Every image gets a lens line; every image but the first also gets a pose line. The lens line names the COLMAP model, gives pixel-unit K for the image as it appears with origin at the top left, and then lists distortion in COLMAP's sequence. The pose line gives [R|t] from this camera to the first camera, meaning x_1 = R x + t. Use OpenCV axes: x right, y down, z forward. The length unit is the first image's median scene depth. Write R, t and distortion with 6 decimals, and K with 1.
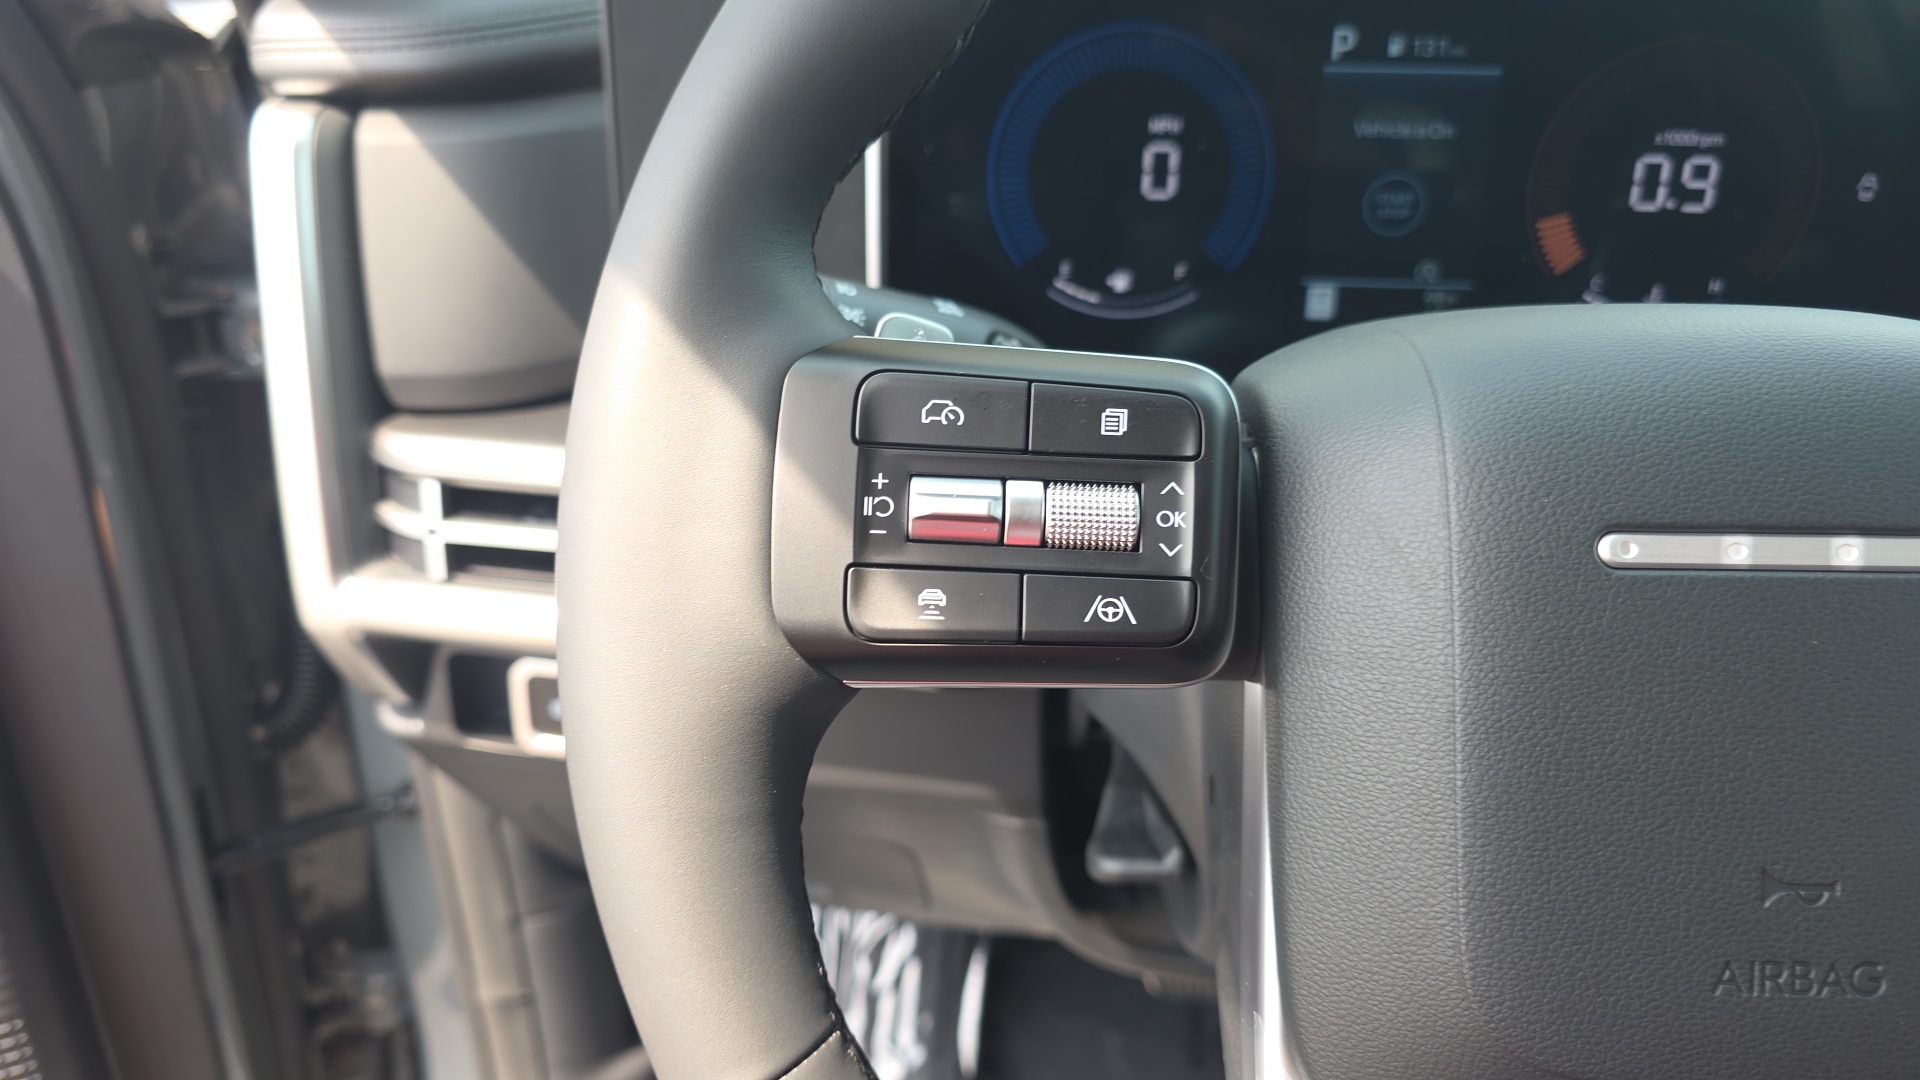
lens RADIAL K [[1356.5, 0, 948.1], [0, 1356.5, 540.2], [0, 0, 1]] dist [-0.005427, -0.008223]
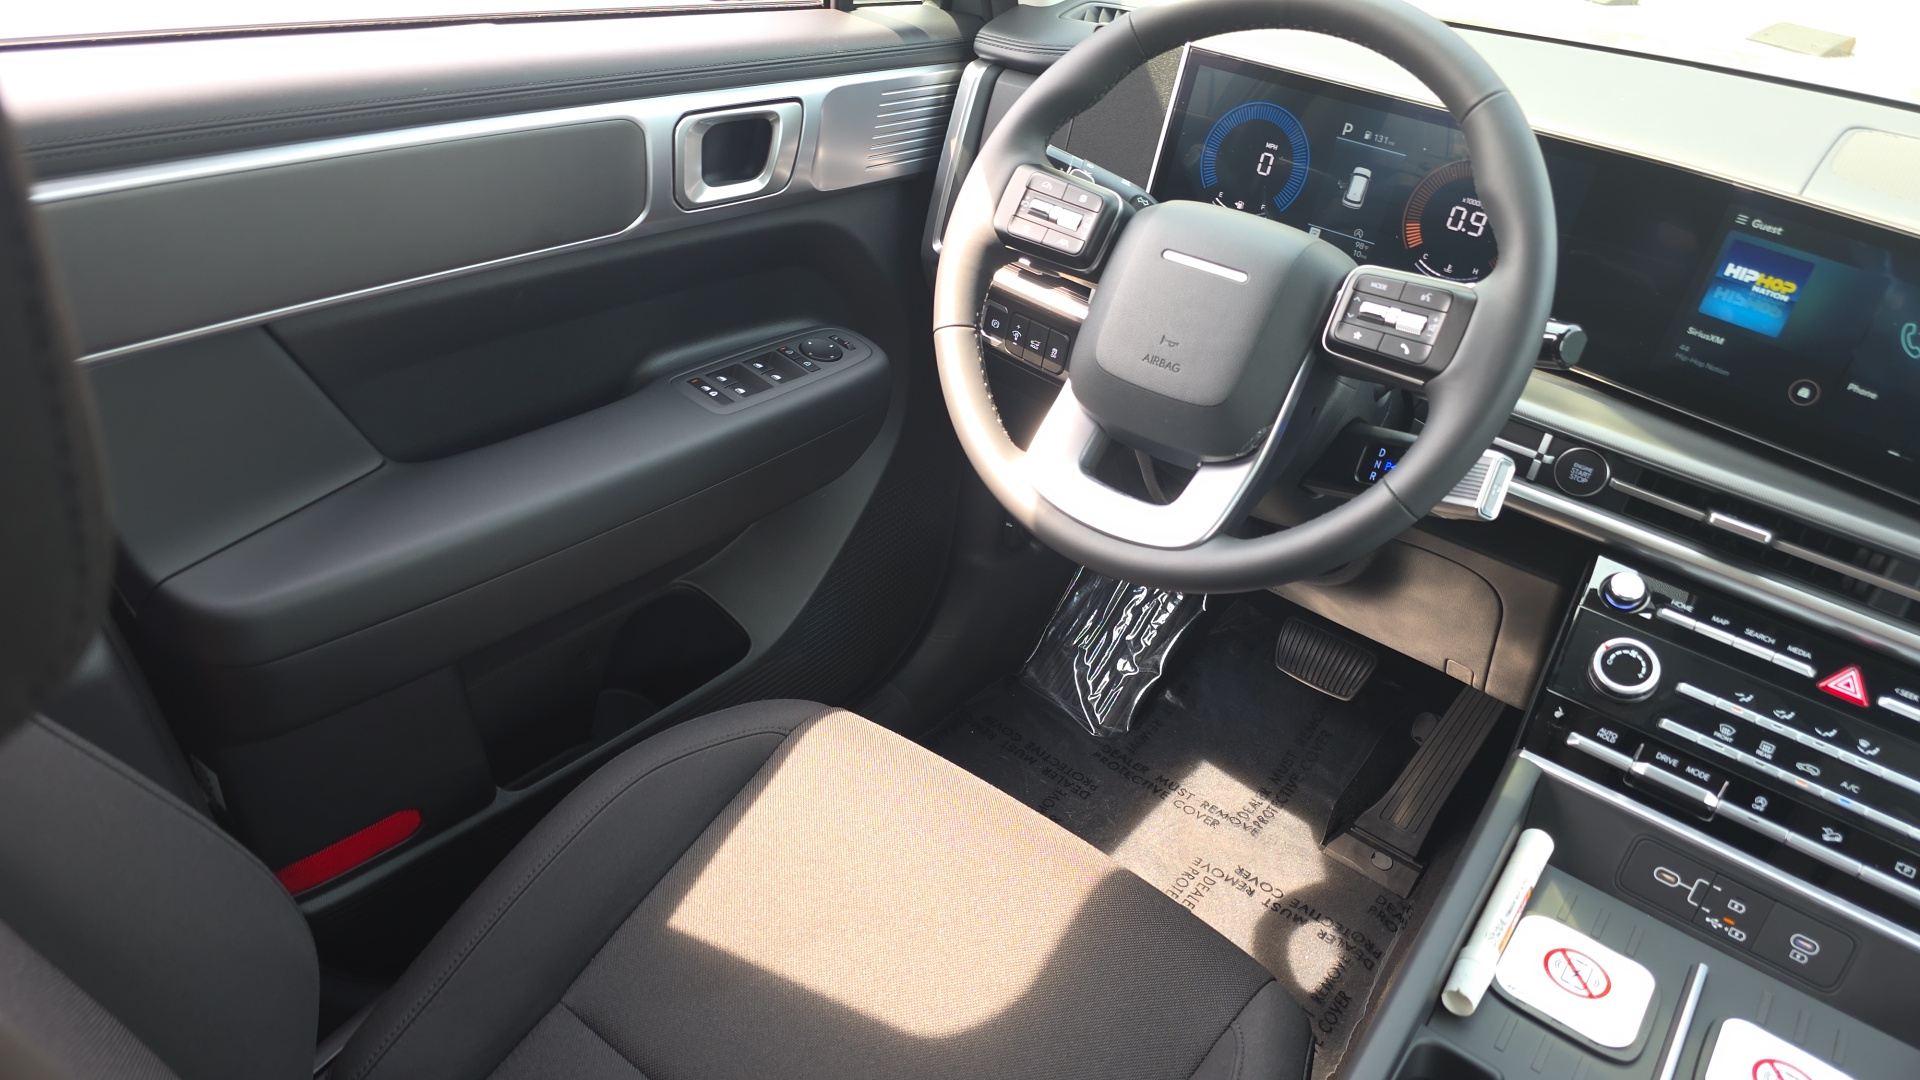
lens RADIAL K [[1300.3, 0, 922.9], [0, 1300.3, 542.7], [0, 0, 1]] dist [0.058634, -0.058637]
pose [[0.818376, 0.371456, -0.438498, 0.951705], [-0.349360, 0.927414, 0.133605, 0.268505], [0.456297, 0.043854, 0.888746, -1.382620]]
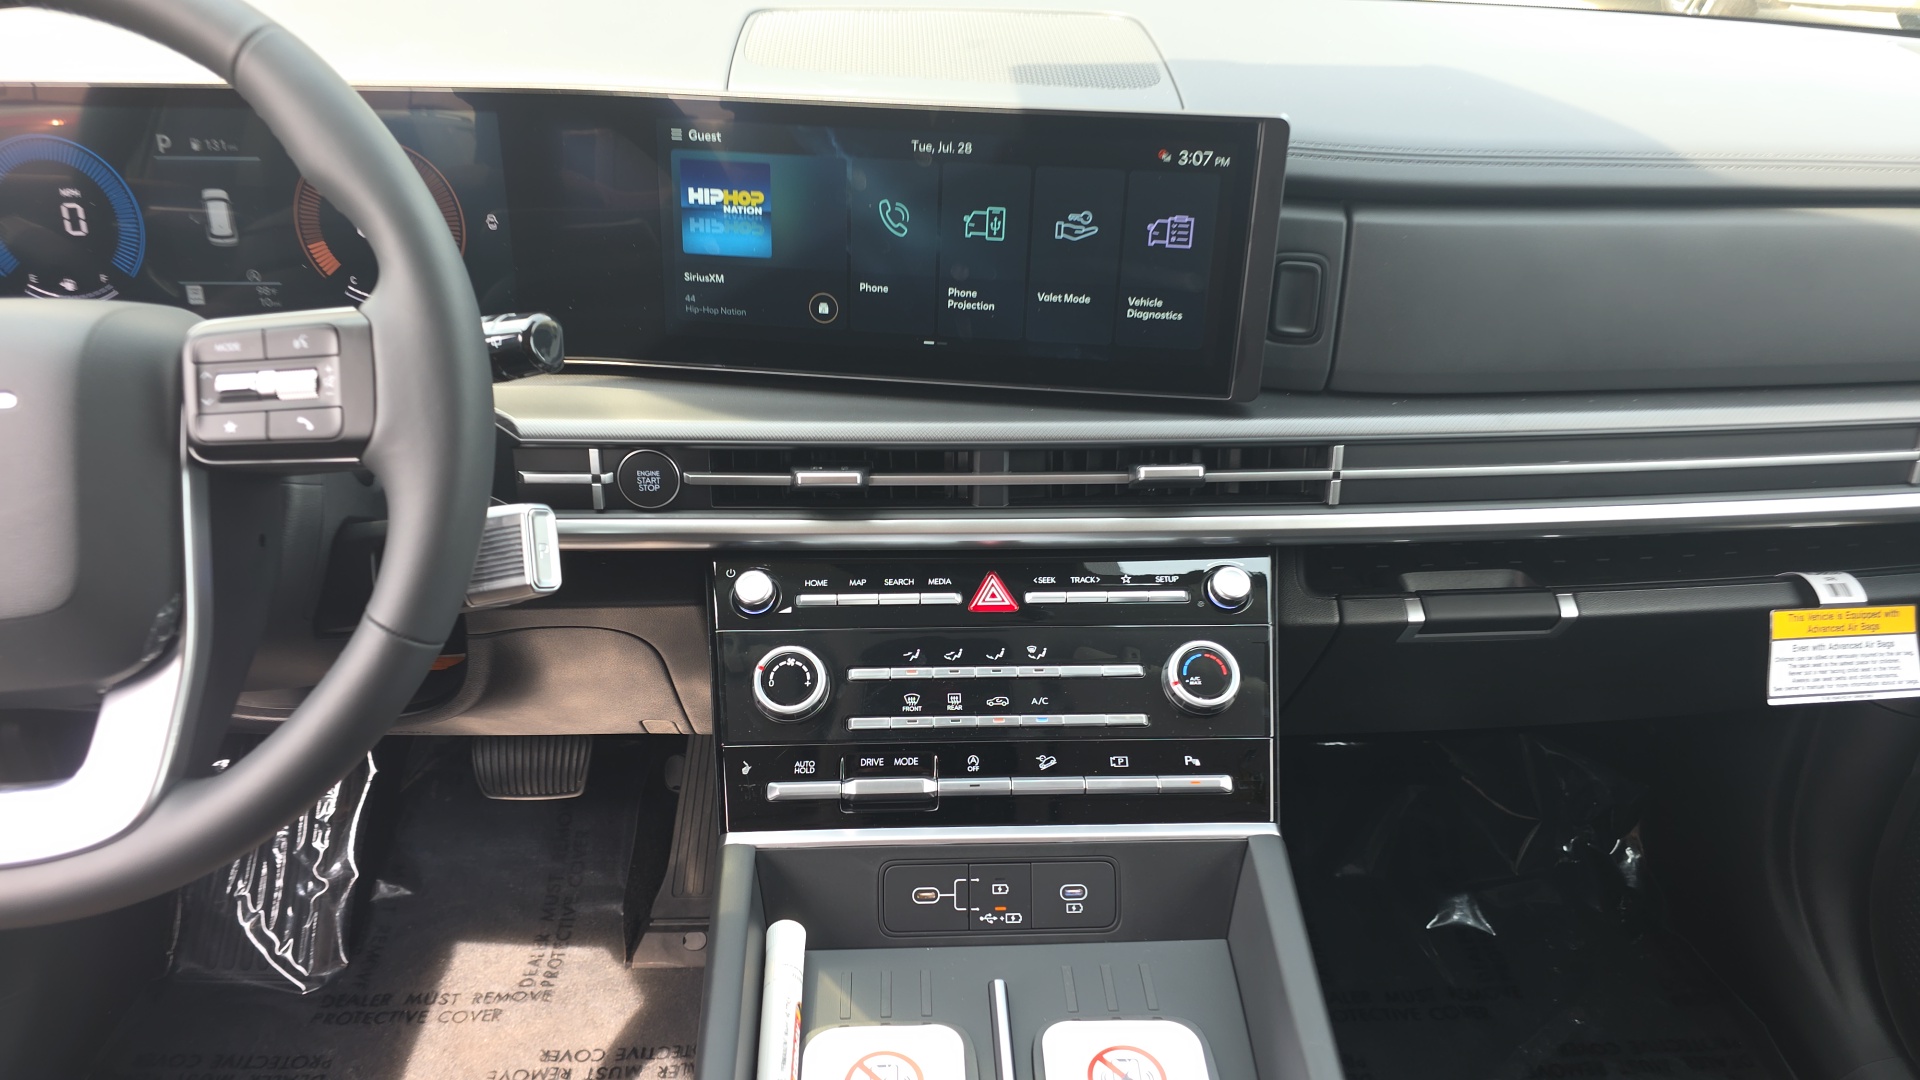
lens RADIAL K [[1300.3, 0, 951.8], [0, 1300.3, 554.3], [0, 0, 1]] dist [0.058634, -0.058637]
pose [[0.994558, -0.043084, 0.094862, 1.072419], [0.040333, 0.998714, 0.030733, 0.138864], [-0.096064, -0.026740, 0.995016, -0.753347]]
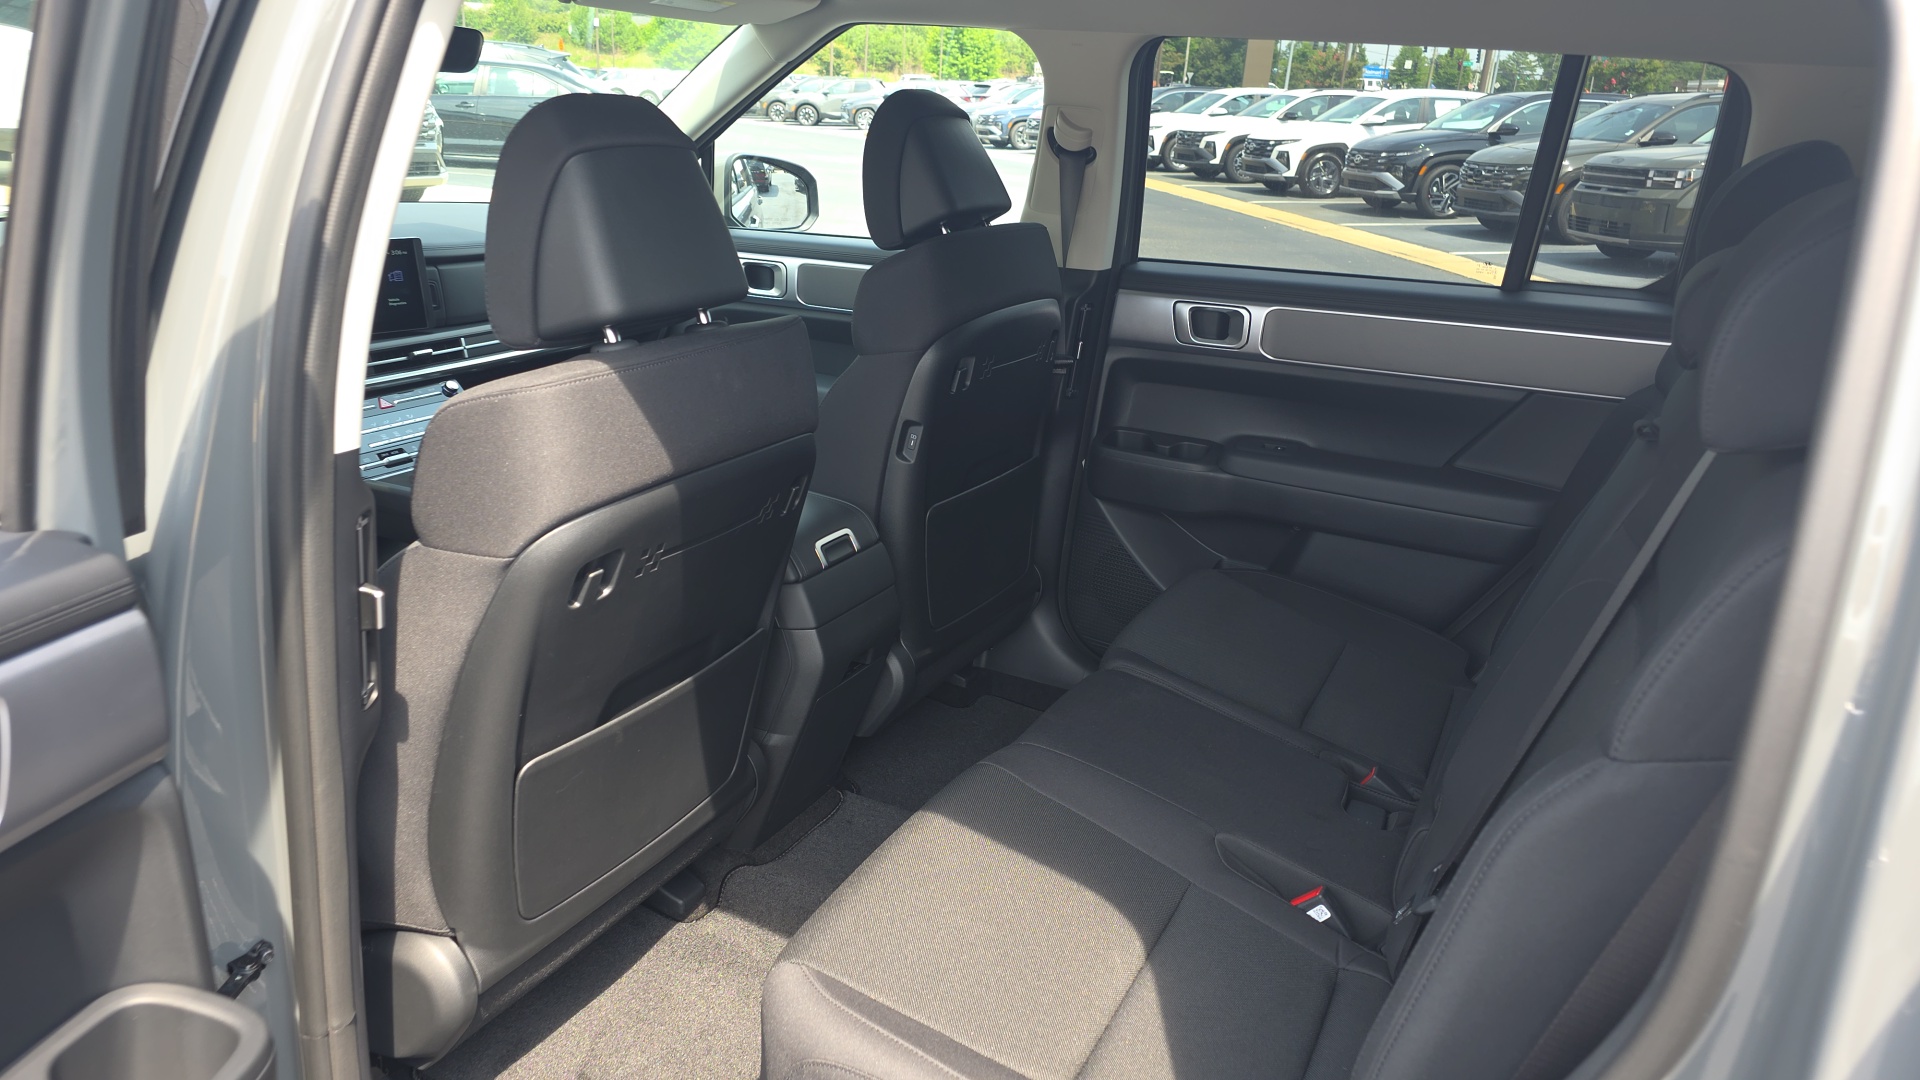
lens RADIAL K [[1300.3, 0, 956.1], [0, 1300.3, 547.0], [0, 0, 1]] dist [0.058634, -0.058637]
pose [[0.415627, -0.287656, 0.862849, -2.235281], [0.374985, 0.918486, 0.125578, 0.923040], [-0.828638, 0.271362, 0.489614, -3.121668]]
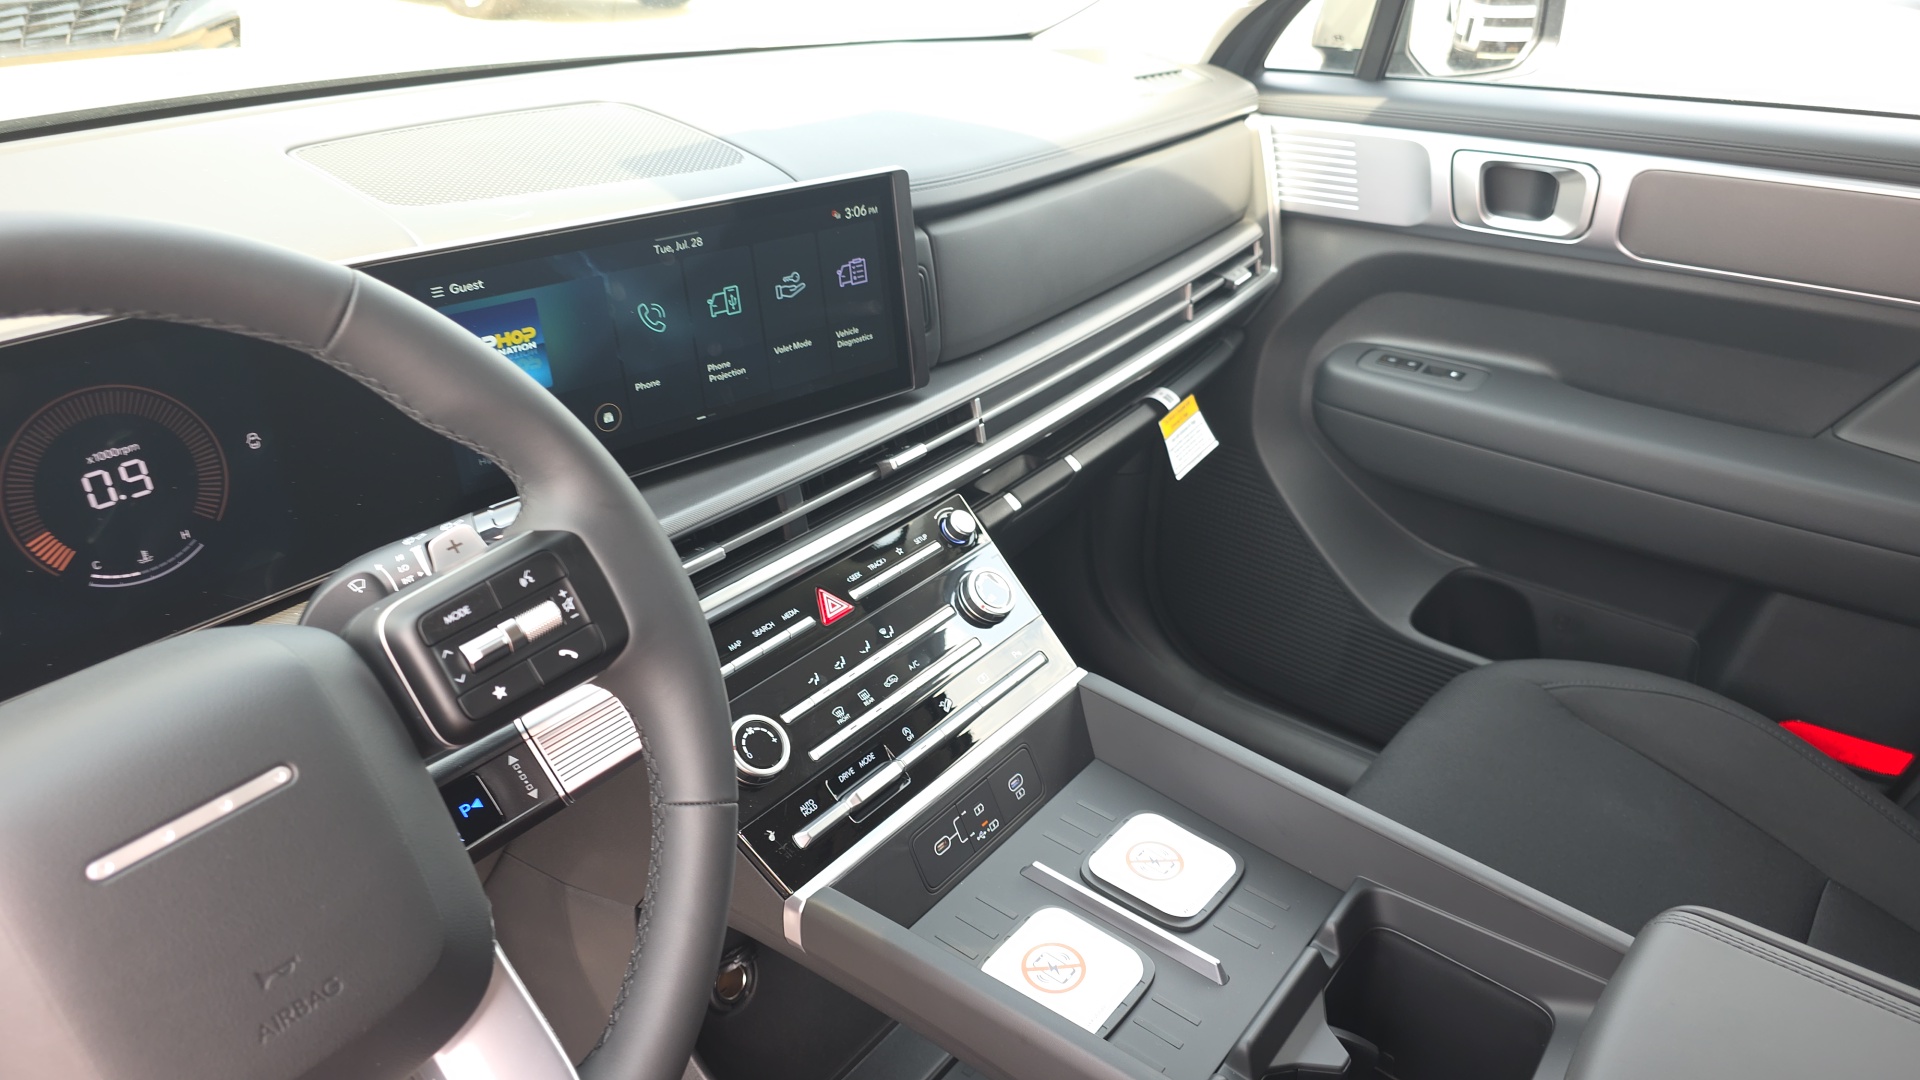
lens RADIAL K [[1300.3, 0, 972.3], [0, 1300.3, 524.9], [0, 0, 1]] dist [0.058634, -0.058637]
pose [[0.561547, -0.379268, 0.735405, 0.013917], [0.368763, 0.910334, 0.187901, -0.152843], [-0.740729, 0.165675, 0.651055, -0.526581]]
